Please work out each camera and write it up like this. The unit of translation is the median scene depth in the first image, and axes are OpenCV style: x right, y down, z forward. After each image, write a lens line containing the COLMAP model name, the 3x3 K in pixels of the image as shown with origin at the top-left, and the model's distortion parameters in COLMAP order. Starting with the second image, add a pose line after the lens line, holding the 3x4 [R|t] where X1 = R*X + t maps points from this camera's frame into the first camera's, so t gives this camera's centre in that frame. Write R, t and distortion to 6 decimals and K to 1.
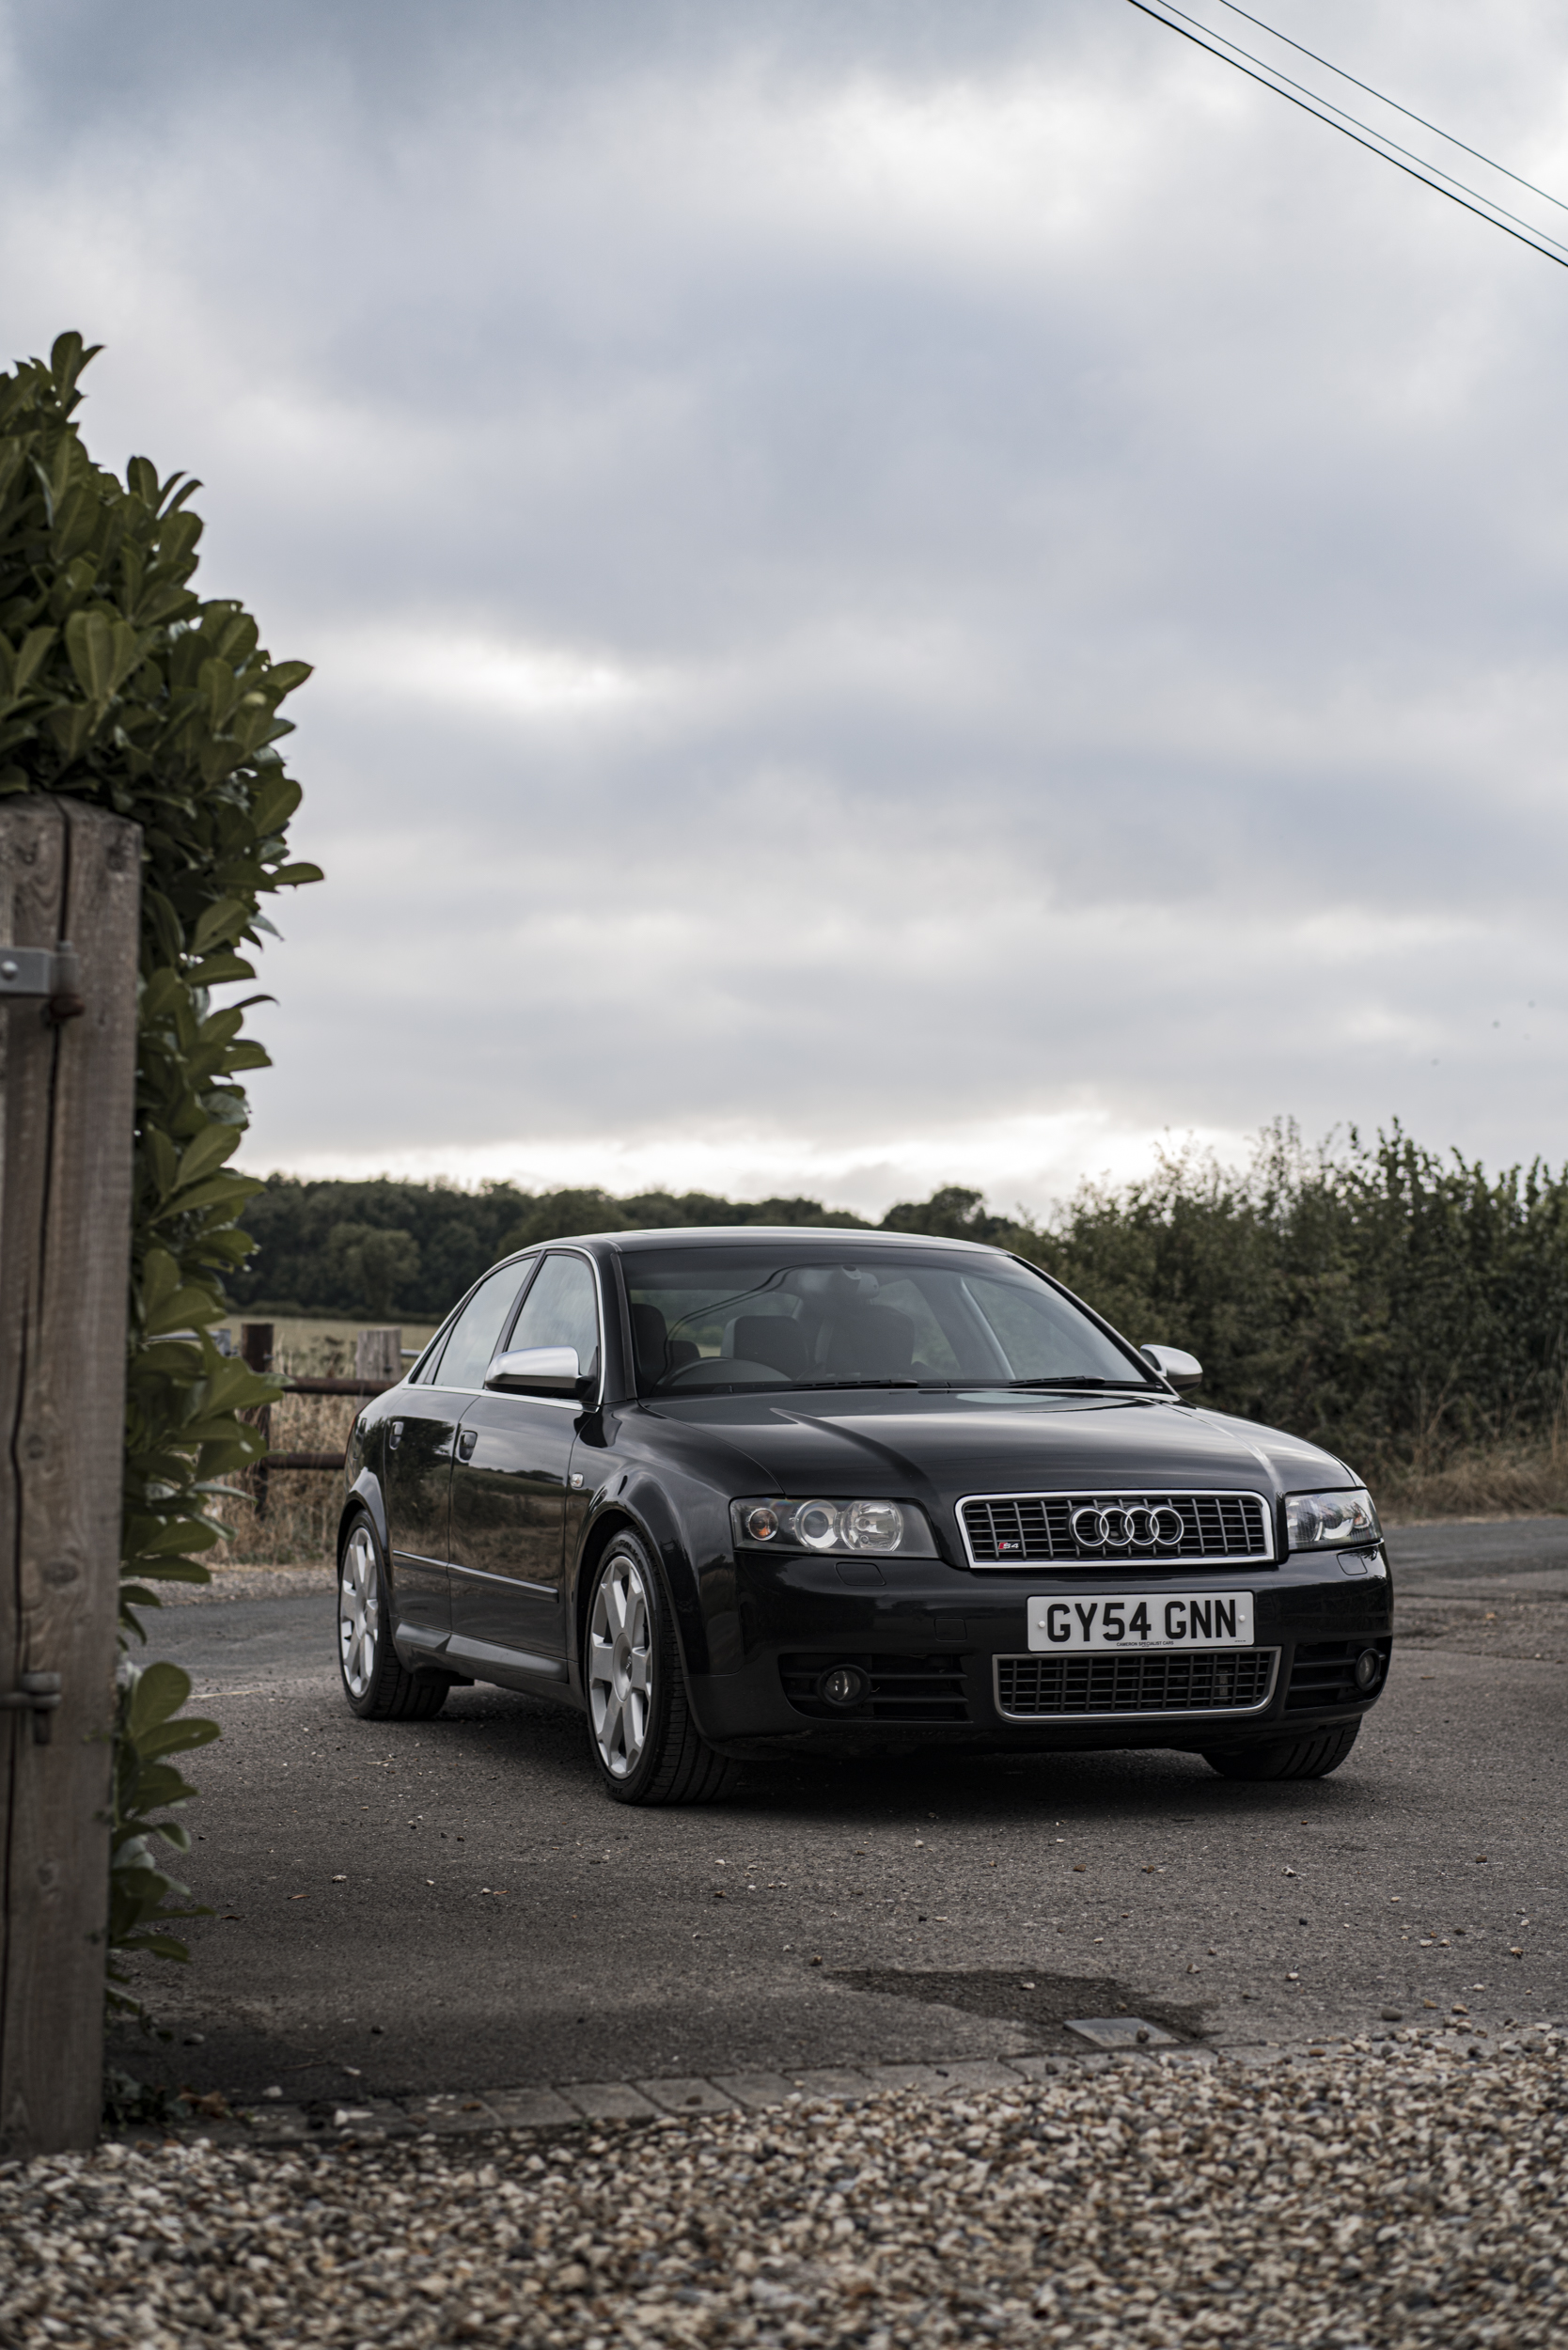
lens RADIAL K [[3646.8, 0, 776.5], [0, 3646.8, 1130.8], [0, 0, 1]] dist [-0.020888, 0.000000]
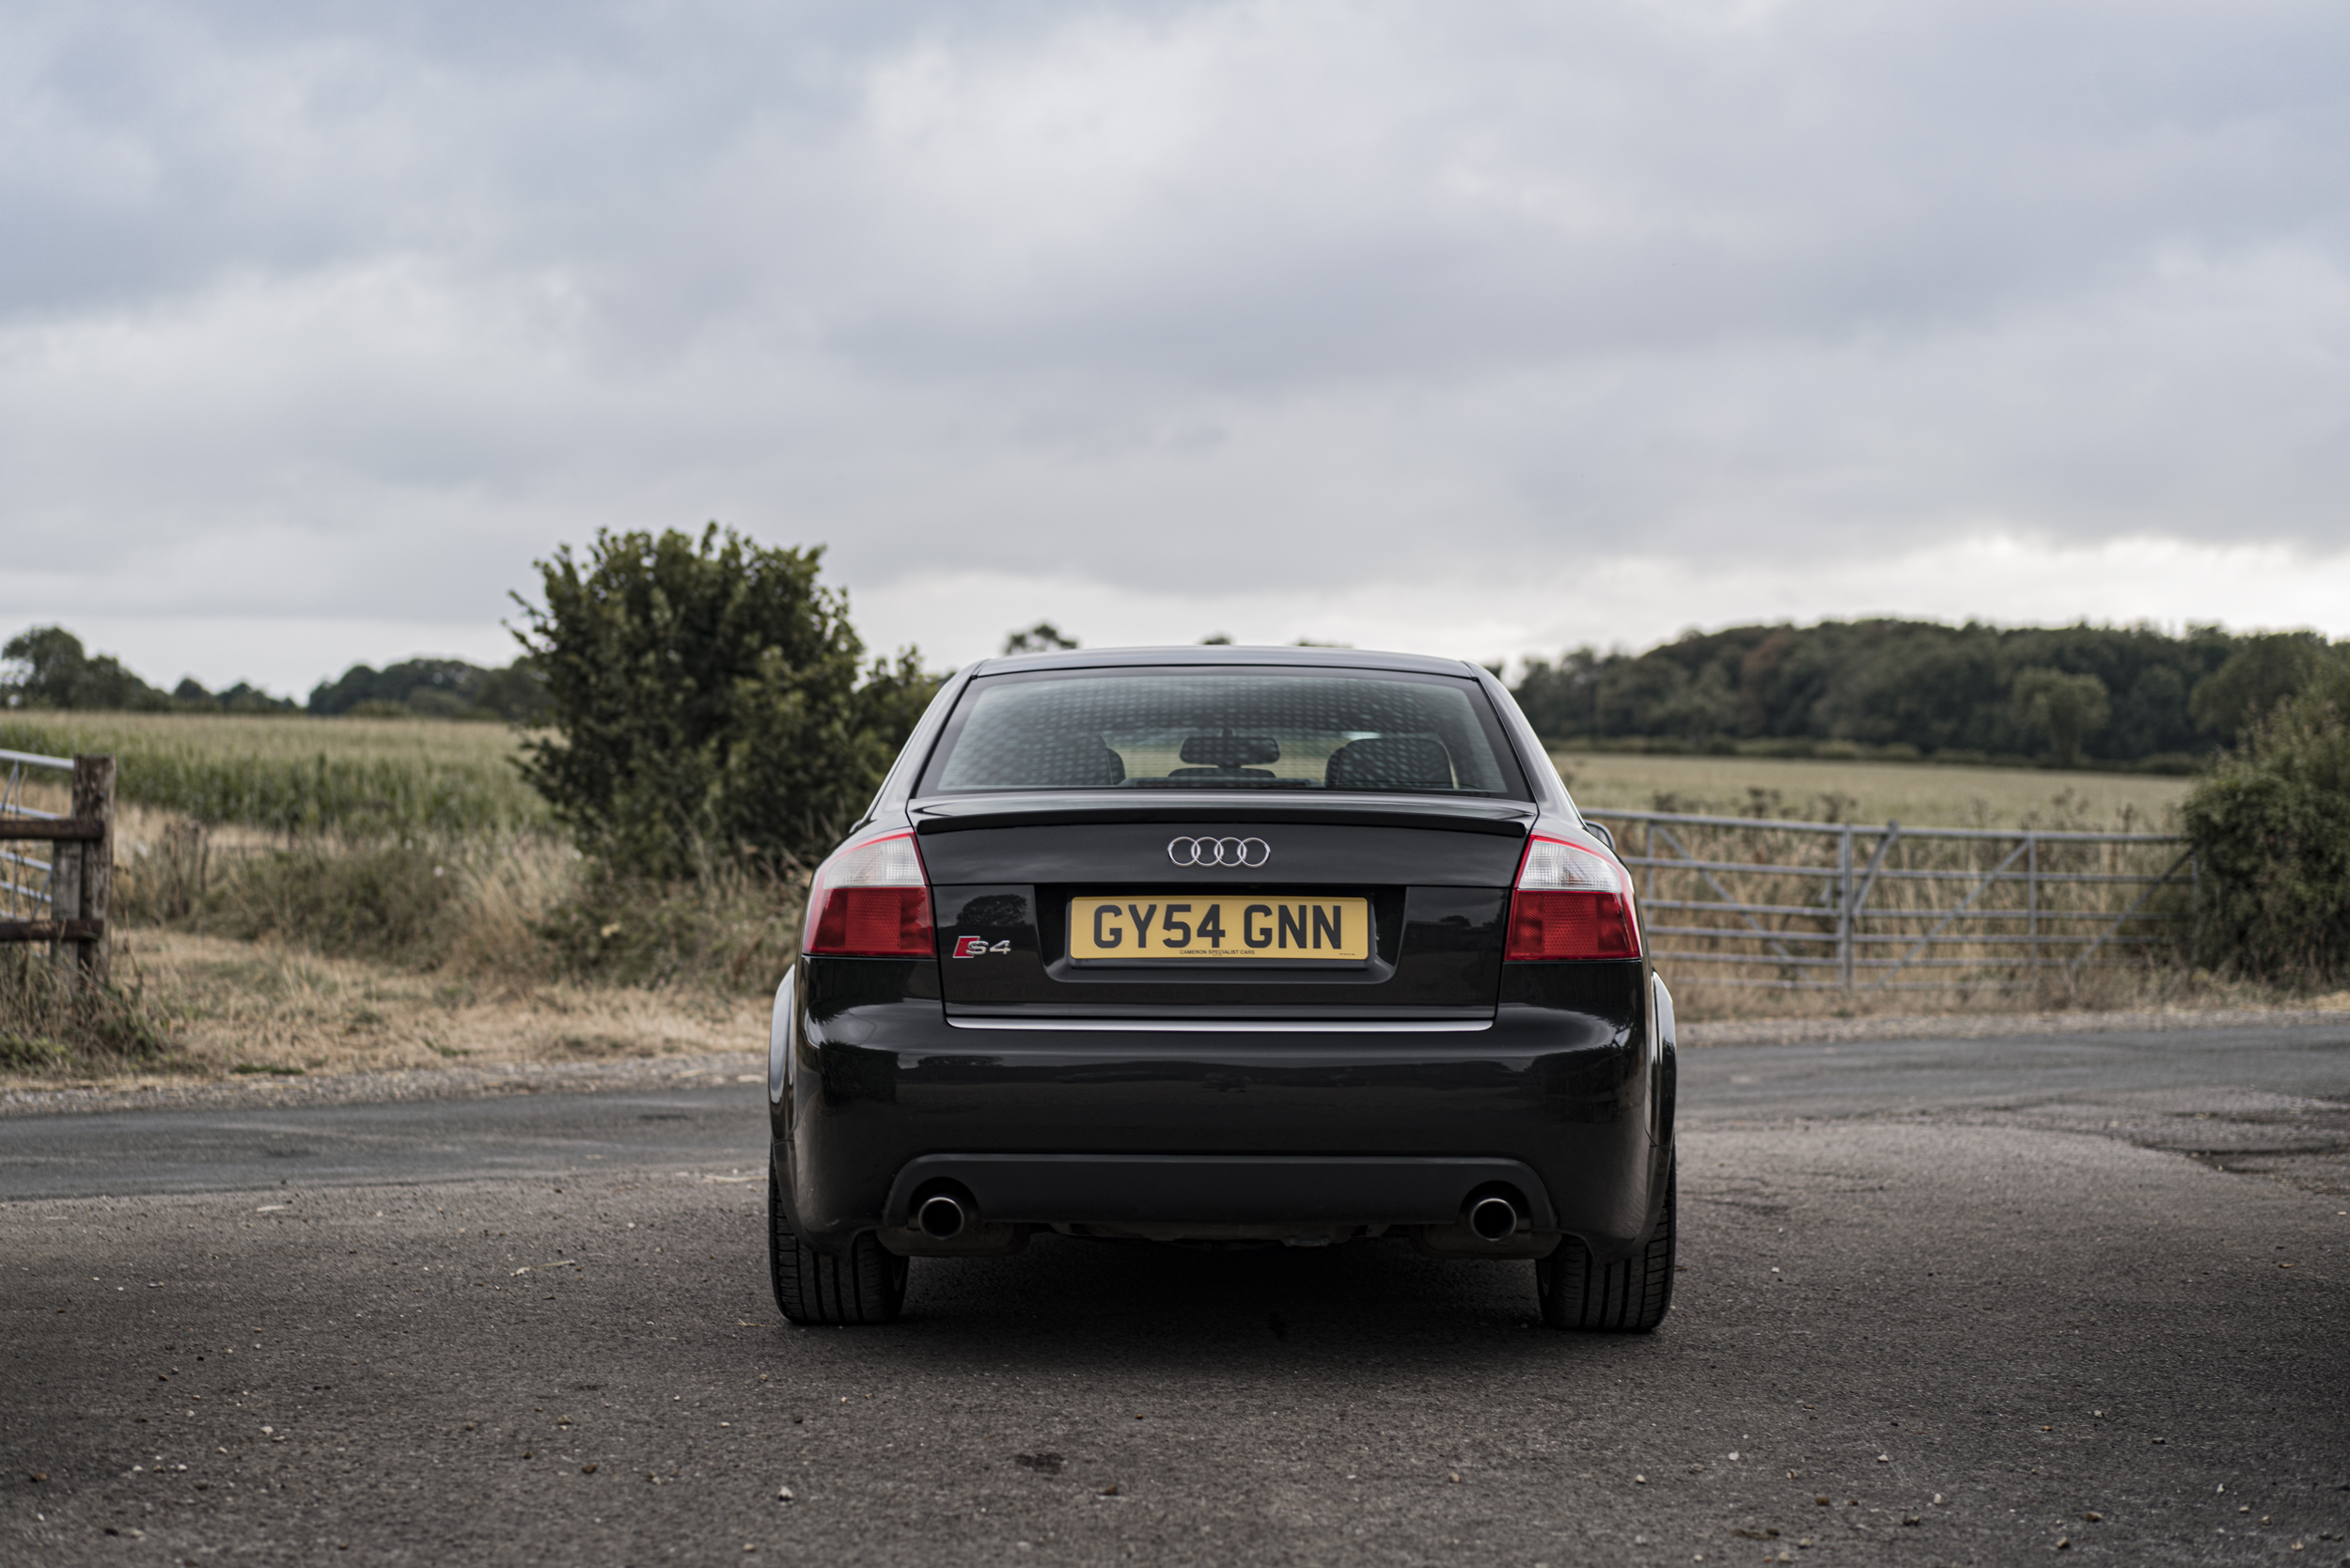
lens RADIAL K [[3646.8, 0, 1167.7], [0, 3646.8, 778.5], [0, 0, 1]] dist [-0.020888, 0.000000]
pose [[0.934041, -0.003273, -0.357152, 0.426575], [0.022574, 0.998500, 0.049885, 0.016184], [0.356453, -0.054657, 0.932713, 0.287083]]
